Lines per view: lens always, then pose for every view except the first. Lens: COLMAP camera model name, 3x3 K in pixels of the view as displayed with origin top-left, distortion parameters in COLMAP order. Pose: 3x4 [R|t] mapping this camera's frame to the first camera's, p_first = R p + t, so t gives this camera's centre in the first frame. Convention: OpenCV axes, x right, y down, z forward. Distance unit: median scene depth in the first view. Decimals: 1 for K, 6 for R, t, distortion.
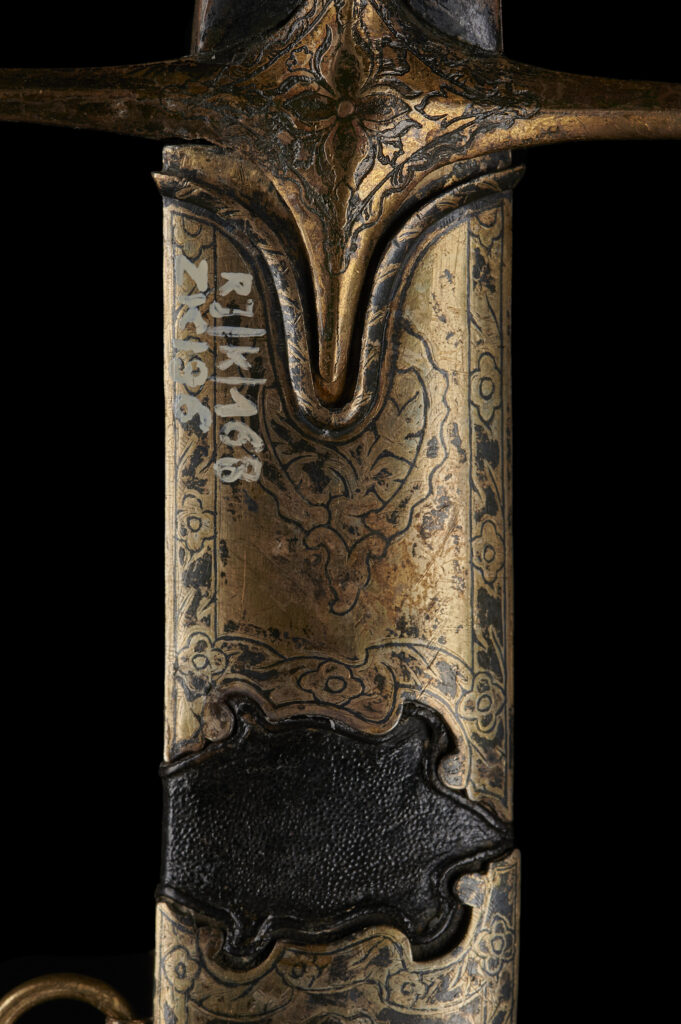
lens RADIAL K [[3239.5, 0, 343.8], [0, 3239.5, 518.2], [0, 0, 1]] dist [0.128084, 0.000000]
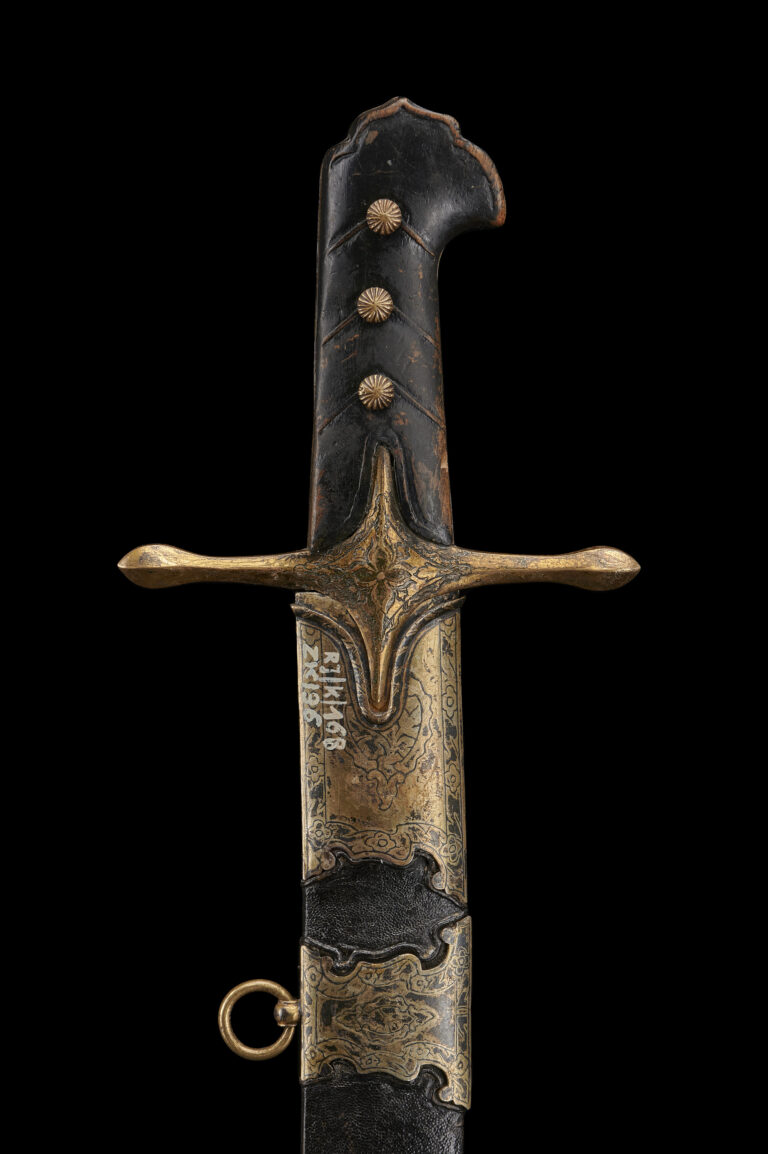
lens RADIAL K [[3650.8, 0, 380.1], [0, 3650.8, 573.7], [0, 0, 1]] dist [0.128084, 0.000000]
pose [[0.999664, -0.024593, 0.008170, -0.019541], [0.024253, 0.998929, 0.039415, -0.221018], [-0.009131, -0.039204, 0.999190, -1.402182]]
